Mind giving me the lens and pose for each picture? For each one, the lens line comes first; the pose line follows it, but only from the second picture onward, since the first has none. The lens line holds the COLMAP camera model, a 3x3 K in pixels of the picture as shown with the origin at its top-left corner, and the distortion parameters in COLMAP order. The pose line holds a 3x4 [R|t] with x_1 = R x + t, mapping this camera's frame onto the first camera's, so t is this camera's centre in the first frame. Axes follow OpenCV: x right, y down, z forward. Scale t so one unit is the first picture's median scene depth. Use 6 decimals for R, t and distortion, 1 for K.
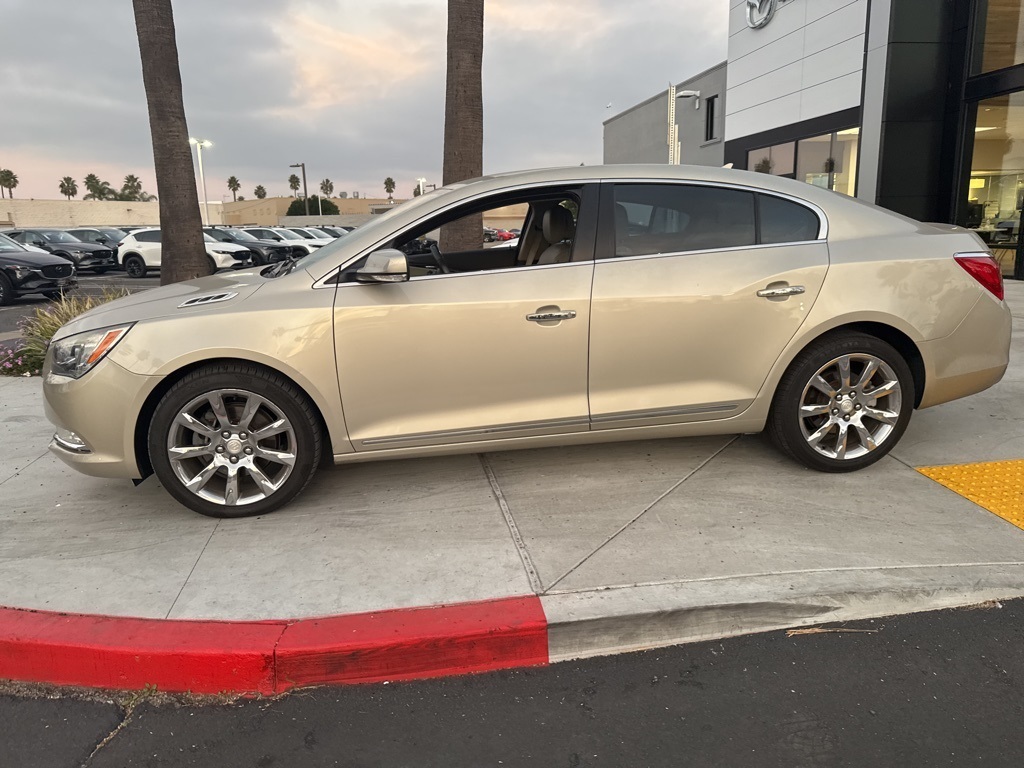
lens RADIAL K [[728.5, 0, 507.7], [0, 728.5, 384.0], [0, 0, 1]] dist [0.022460, -0.027418]
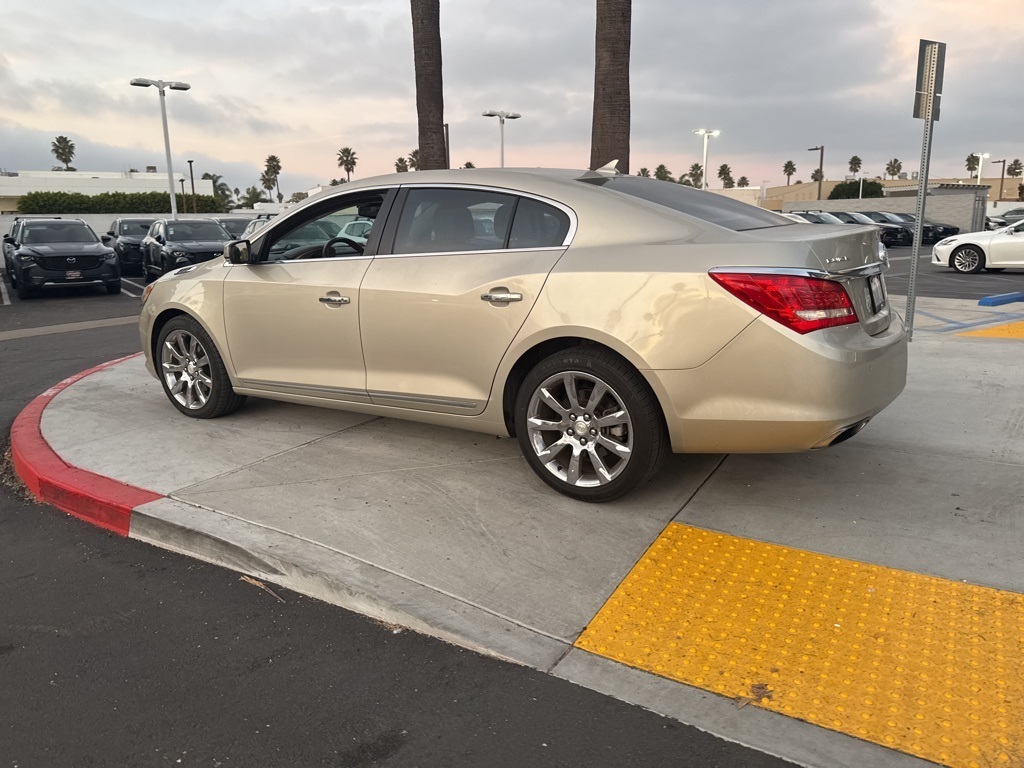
lens RADIAL K [[727.2, 0, 508.1], [0, 727.2, 374.3], [0, 0, 1]] dist [0.026689, -0.033501]
pose [[0.750327, 0.147725, -0.644350, 1.068558], [-0.142446, 0.987944, 0.060624, -0.086663], [0.645537, 0.046297, 0.762324, 0.274944]]
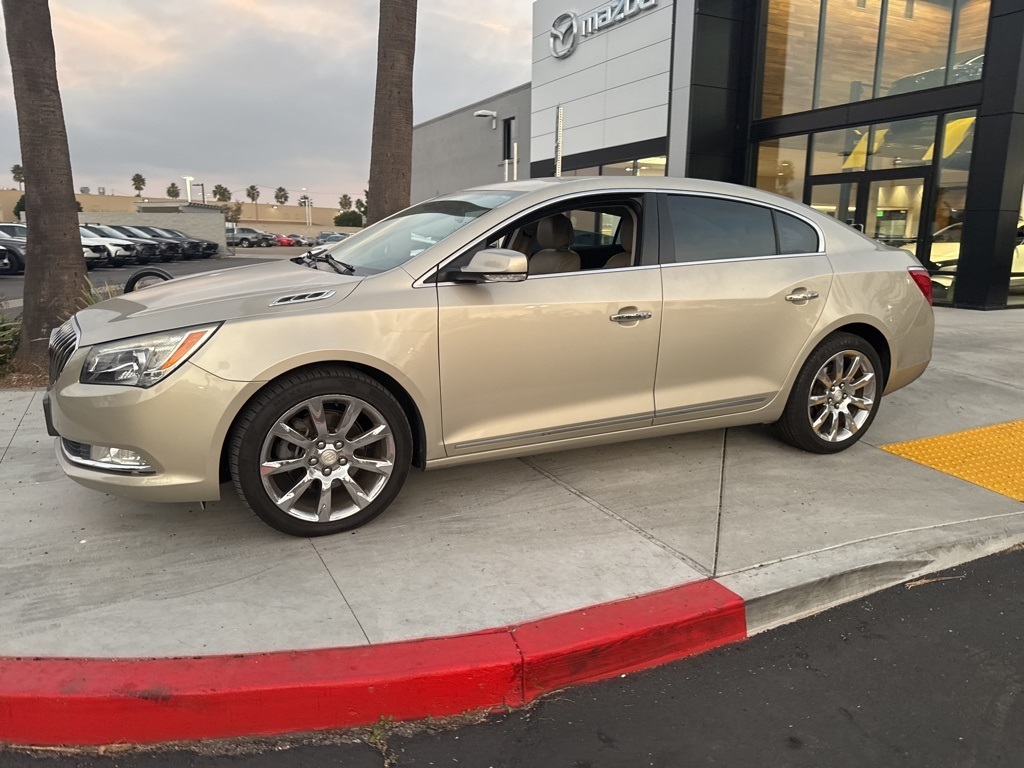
lens RADIAL K [[727.7, 0, 508.2], [0, 727.7, 379.6], [0, 0, 1]] dist [0.029383, -0.038923]
pose [[0.952314, -0.022478, 0.304291, -0.429916], [0.028850, 0.999448, -0.016459, 0.009314], [-0.303753, 0.024453, 0.952437, 0.056394]]
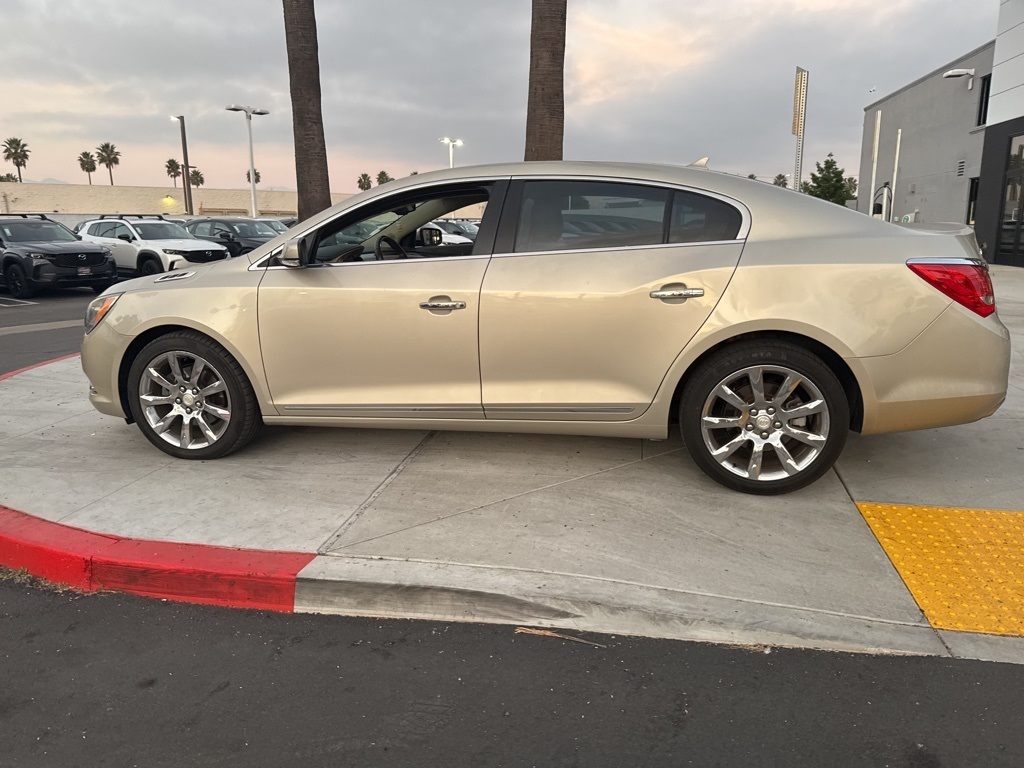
lens RADIAL K [[727.7, 0, 508.2], [0, 727.7, 379.6], [0, 0, 1]] dist [0.029383, -0.038923]
pose [[0.940785, 0.085924, -0.327933, 0.505740], [-0.085212, 0.996225, 0.016569, -0.012260], [0.328119, 0.012356, 0.944556, 0.036176]]
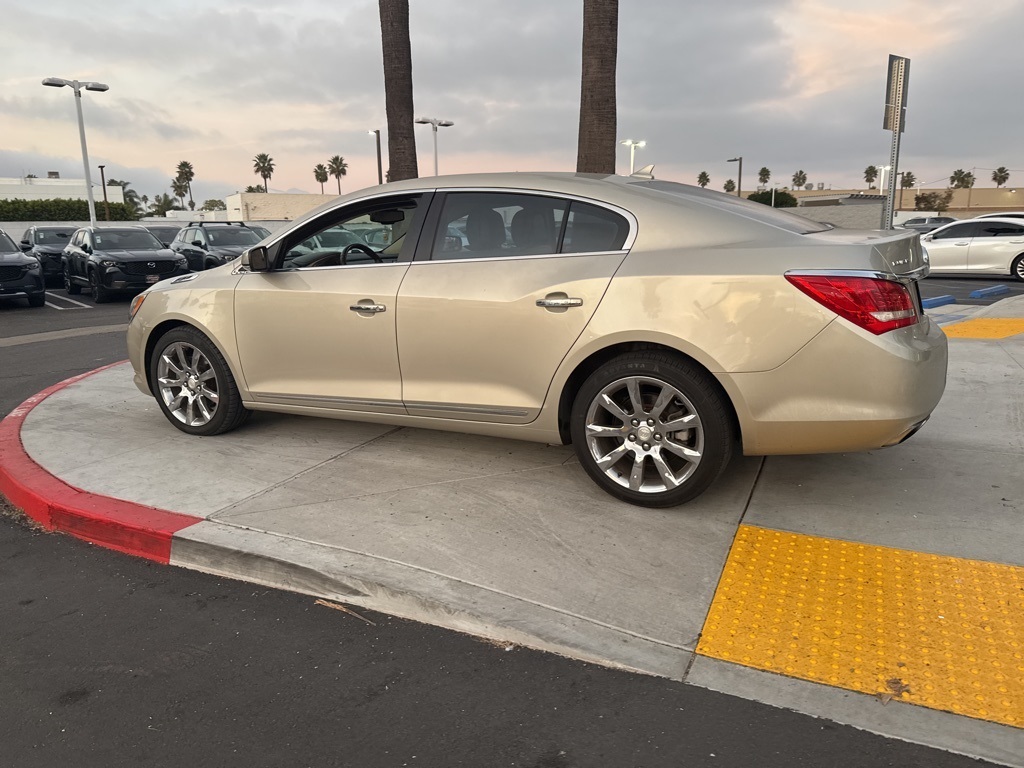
lens RADIAL K [[727.7, 0, 508.2], [0, 727.7, 379.6], [0, 0, 1]] dist [0.029383, -0.038923]
pose [[0.816069, 0.127848, -0.563637, 0.910463], [-0.126186, 0.991112, 0.042112, -0.058703], [0.564012, 0.036757, 0.824948, 0.175736]]
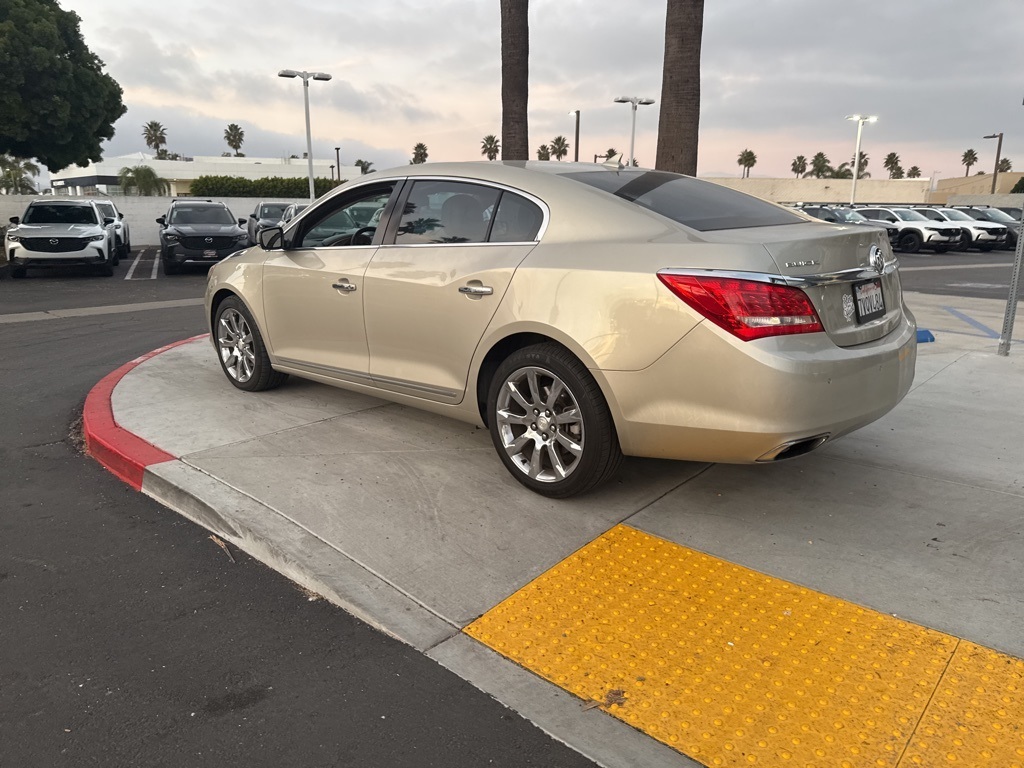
lens RADIAL K [[727.3, 0, 509.4], [0, 727.3, 384.4], [0, 0, 1]] dist [0.035481, -0.046535]
pose [[0.612836, 0.207551, -0.762466, 1.238770], [-0.184046, 0.975844, 0.117707, -0.130068], [0.768479, 0.068194, 0.636231, 0.425228]]
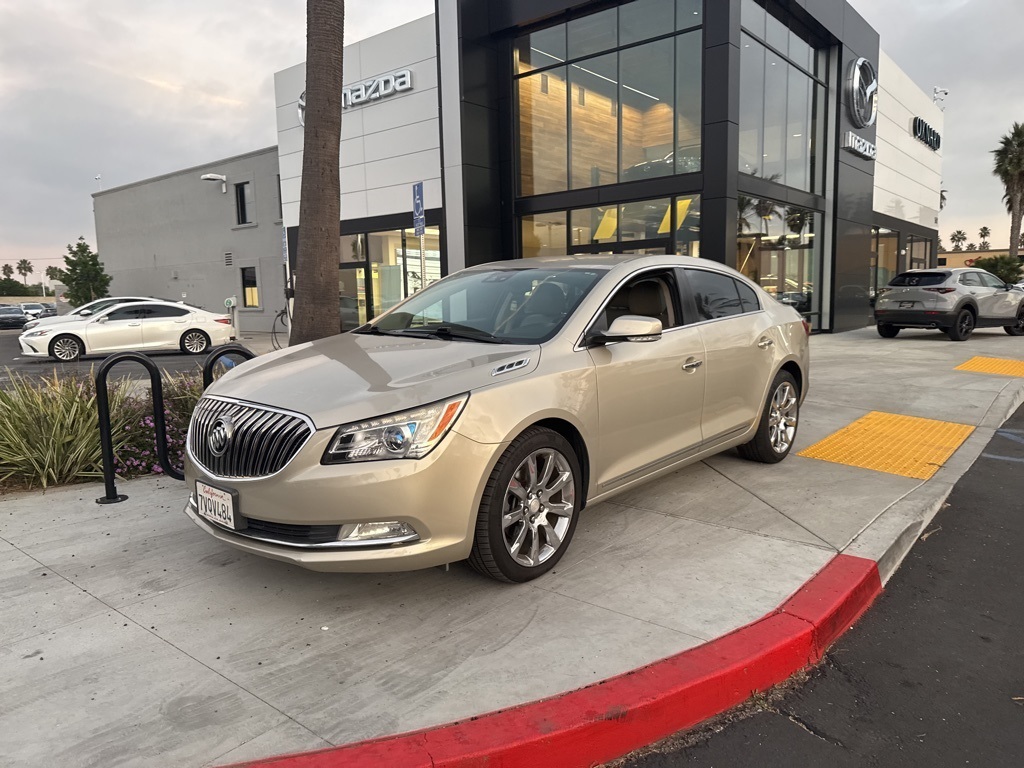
lens RADIAL K [[722.3, 0, 511.1], [0, 722.3, 382.6], [0, 0, 1]] dist [0.033400, -0.047221]
pose [[0.753215, -0.064784, 0.654577, -1.037016], [0.137136, 0.988737, -0.059945, -0.030091], [-0.643320, 0.134917, 0.753615, 0.234726]]
